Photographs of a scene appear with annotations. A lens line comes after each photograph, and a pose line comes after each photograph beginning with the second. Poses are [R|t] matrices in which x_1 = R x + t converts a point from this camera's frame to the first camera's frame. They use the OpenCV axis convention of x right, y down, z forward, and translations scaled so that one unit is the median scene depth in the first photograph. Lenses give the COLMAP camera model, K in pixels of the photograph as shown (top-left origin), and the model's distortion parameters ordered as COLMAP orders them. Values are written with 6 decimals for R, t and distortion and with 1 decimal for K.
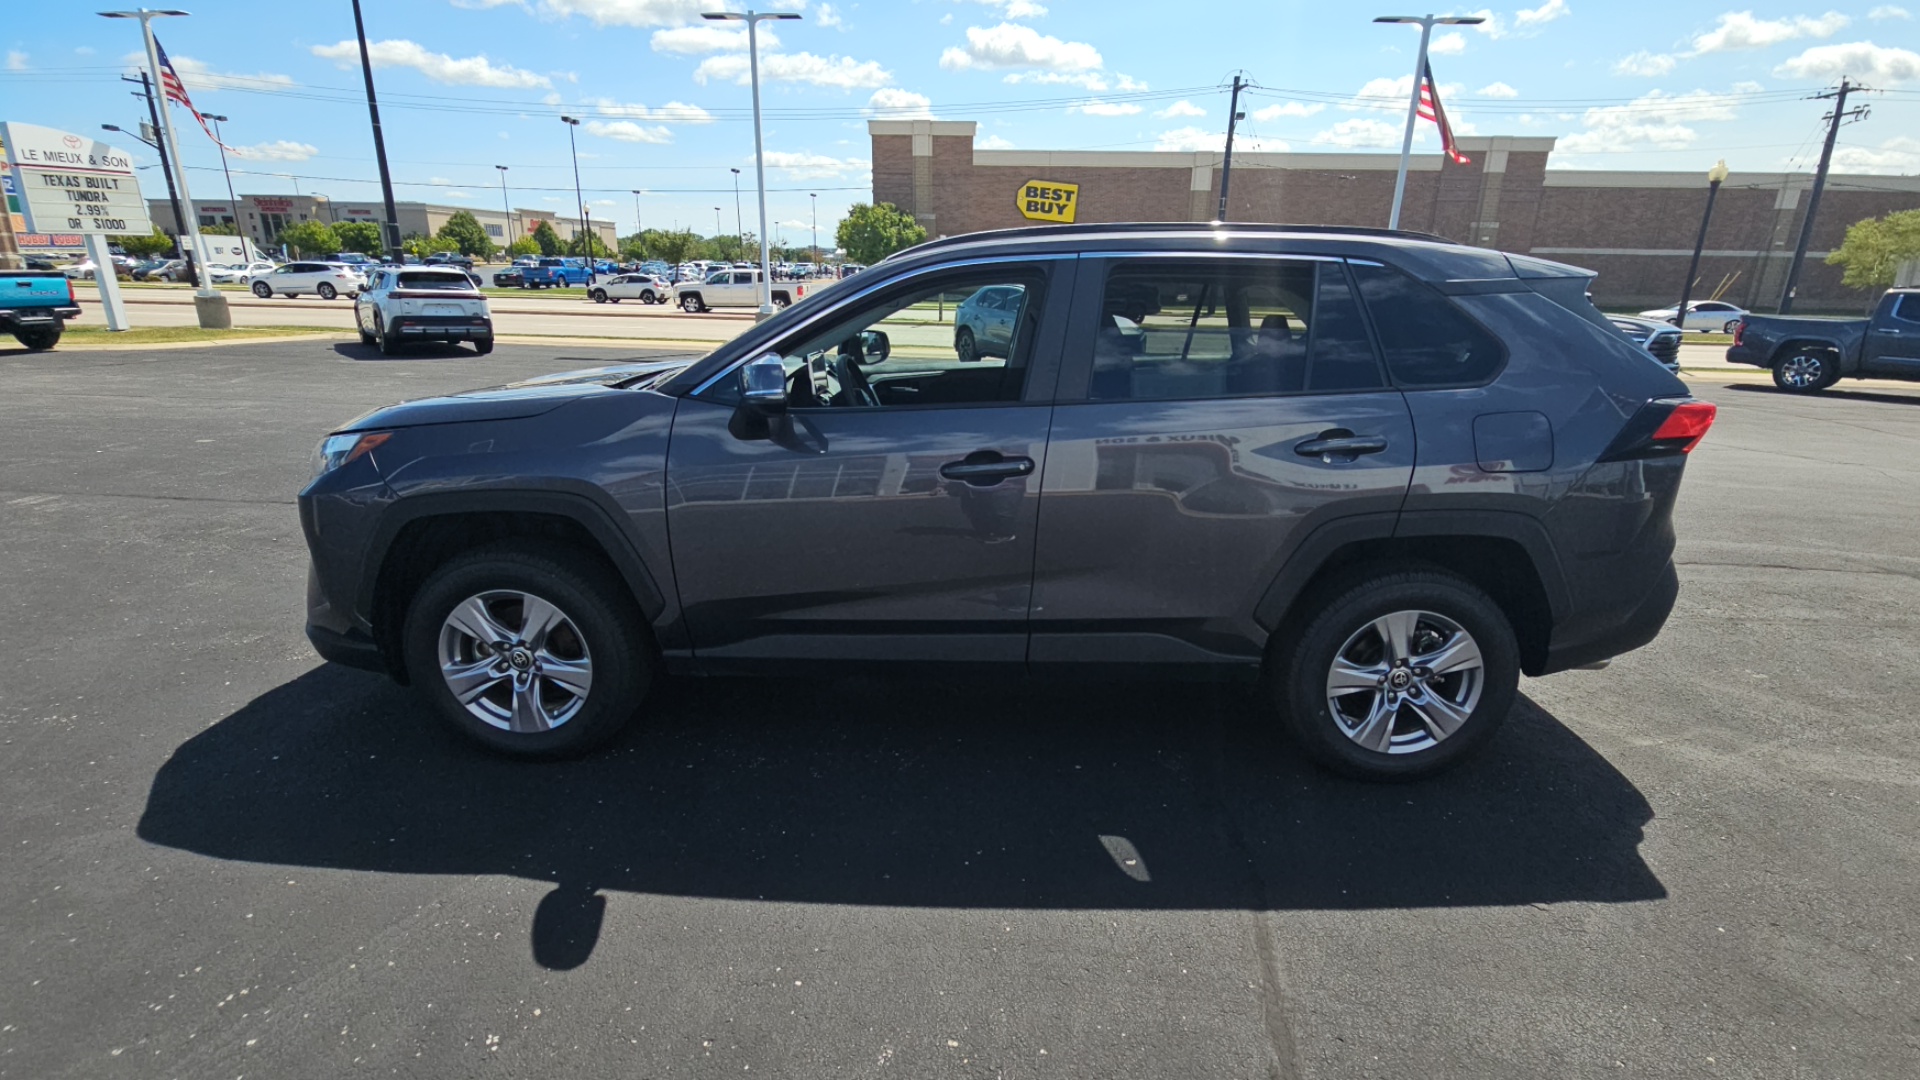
lens RADIAL K [[860.9, 0, 981.9], [0, 860.9, 531.3], [0, 0, 1]] dist [0.008155, -0.006637]
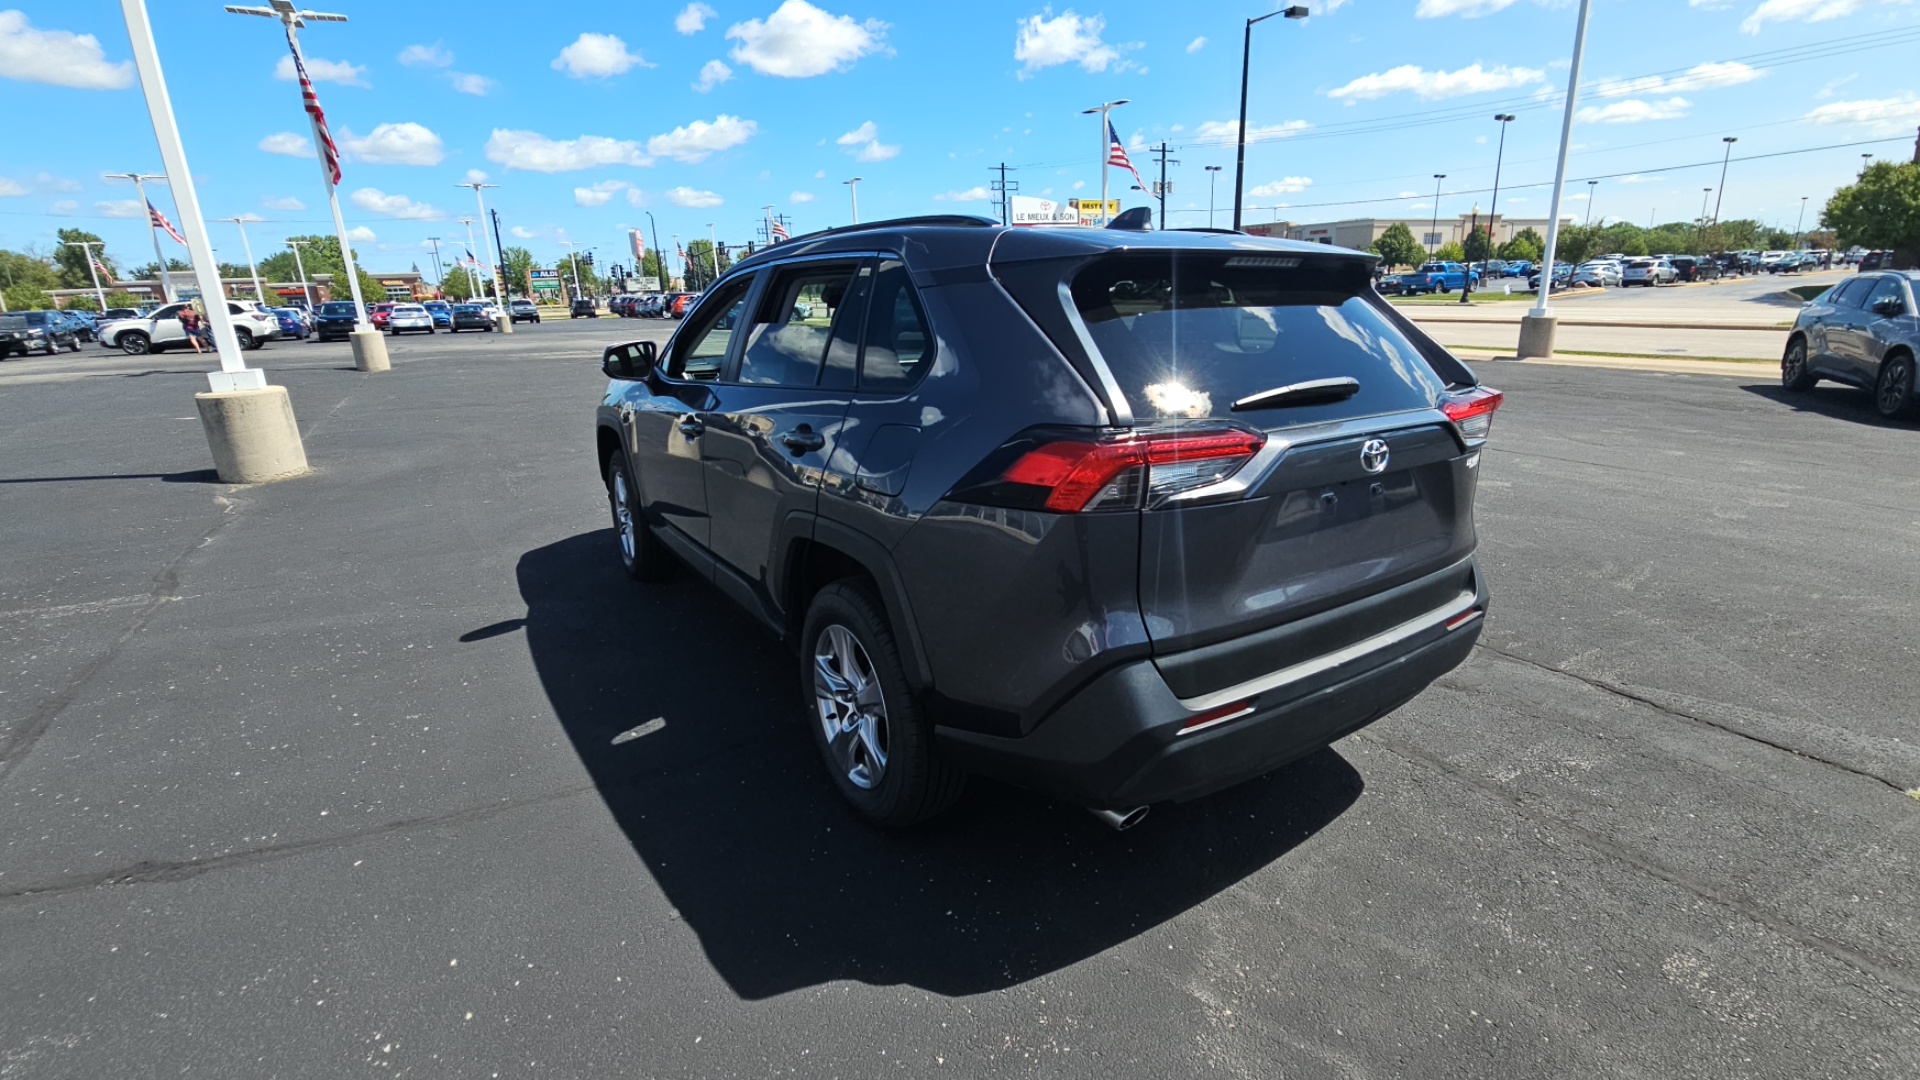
lens RADIAL K [[860.9, 0, 979.3], [0, 860.9, 534.7], [0, 0, 1]] dist [0.008155, -0.006637]
pose [[0.566680, 0.194984, -0.800534, 0.084194], [-0.197987, 0.975352, 0.097413, -0.008108], [0.799796, 0.103294, 0.591317, 0.035847]]
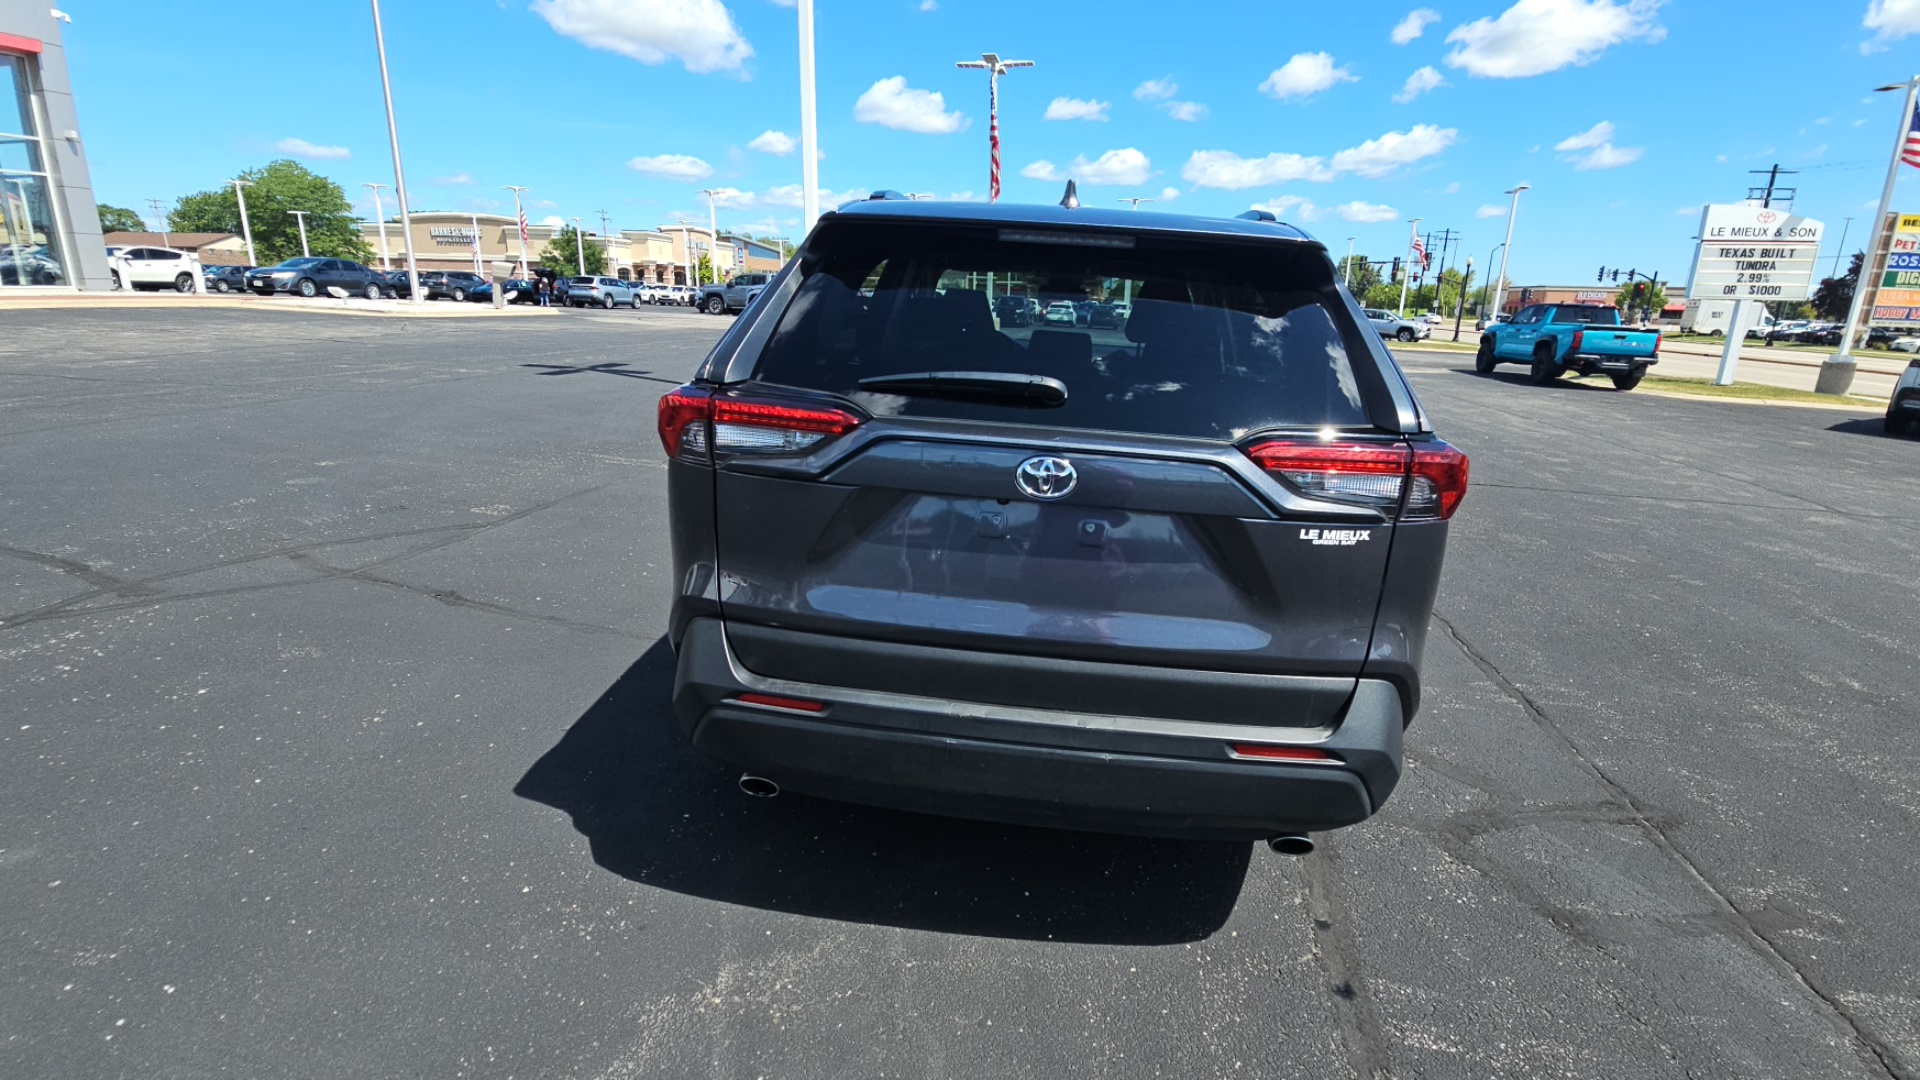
lens RADIAL K [[860.9, 0, 979.6], [0, 860.9, 535.4], [0, 0, 1]] dist [0.008155, -0.006637]
pose [[-0.090785, 0.244367, -0.965424, 0.095525], [-0.320500, 0.910682, 0.260650, -0.019069], [0.942888, 0.333082, -0.004356, 0.081049]]
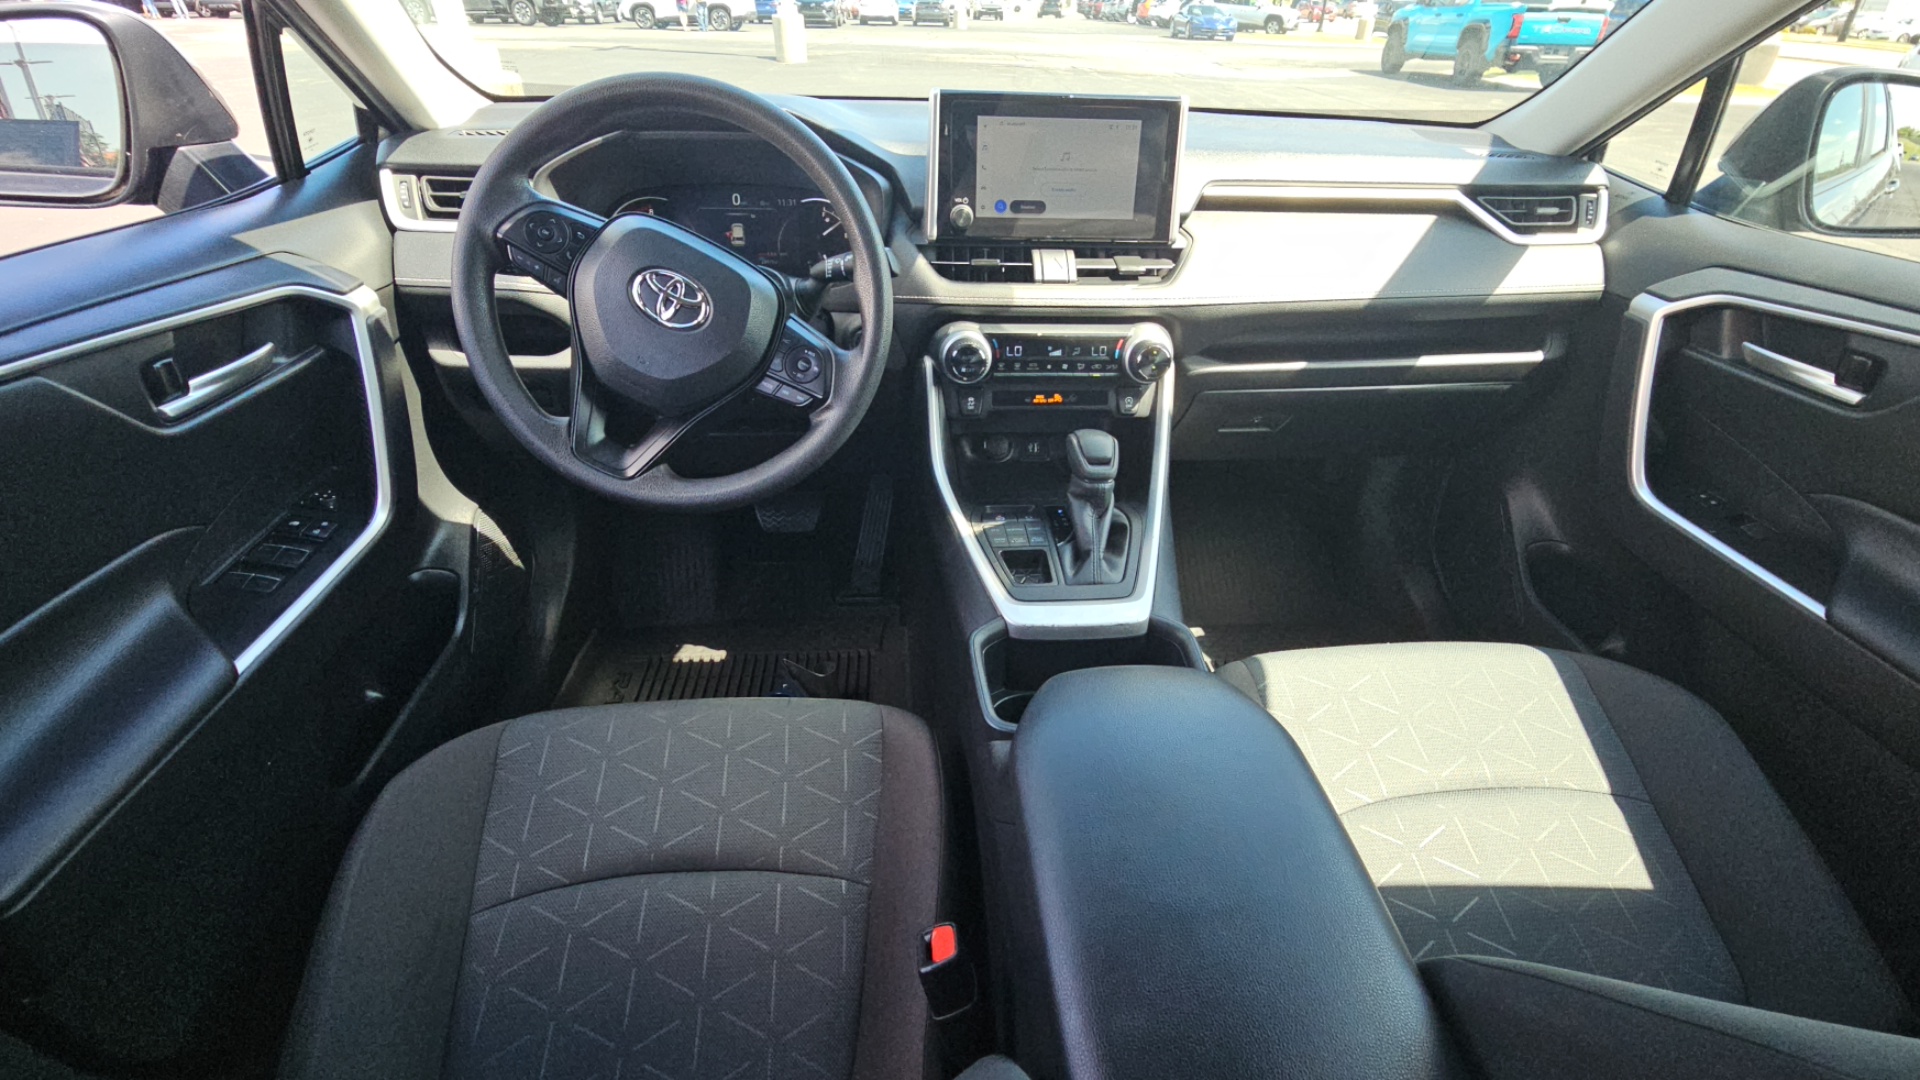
lens RADIAL K [[860.9, 0, 977.1], [0, 860.9, 541.3], [0, 0, 1]] dist [0.008155, -0.006637]
pose [[0.100327, 0.518419, -0.849221, 0.009453], [-0.296155, 0.830399, 0.471942, -0.017249], [0.949856, 0.204153, 0.236844, 0.077156]]
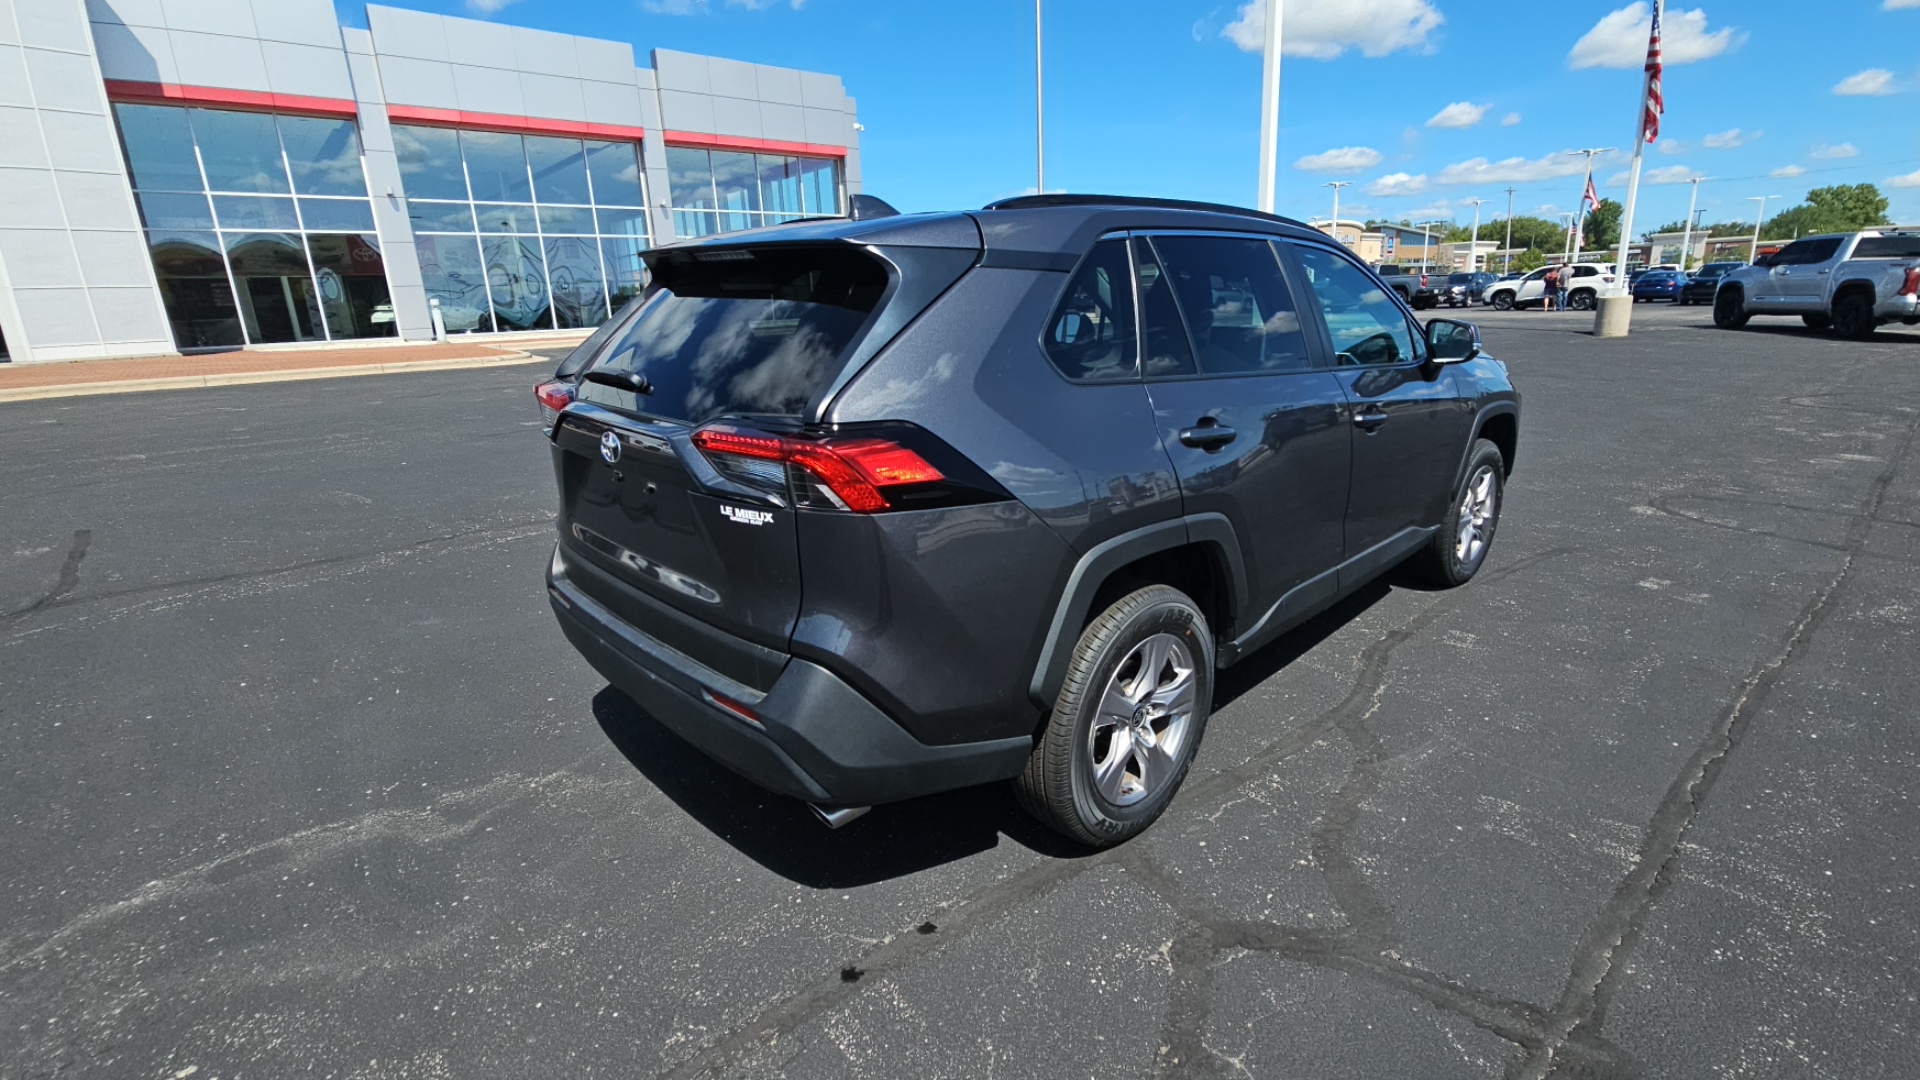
lens RADIAL K [[860.9, 0, 976.3], [0, 860.9, 532.9], [0, 0, 1]] dist [0.008155, -0.006637]
pose [[-0.710390, 0.192985, -0.676833, 0.076916], [-0.181312, 0.879033, 0.440939, -0.034358], [0.680053, 0.435957, -0.589466, 0.130228]]
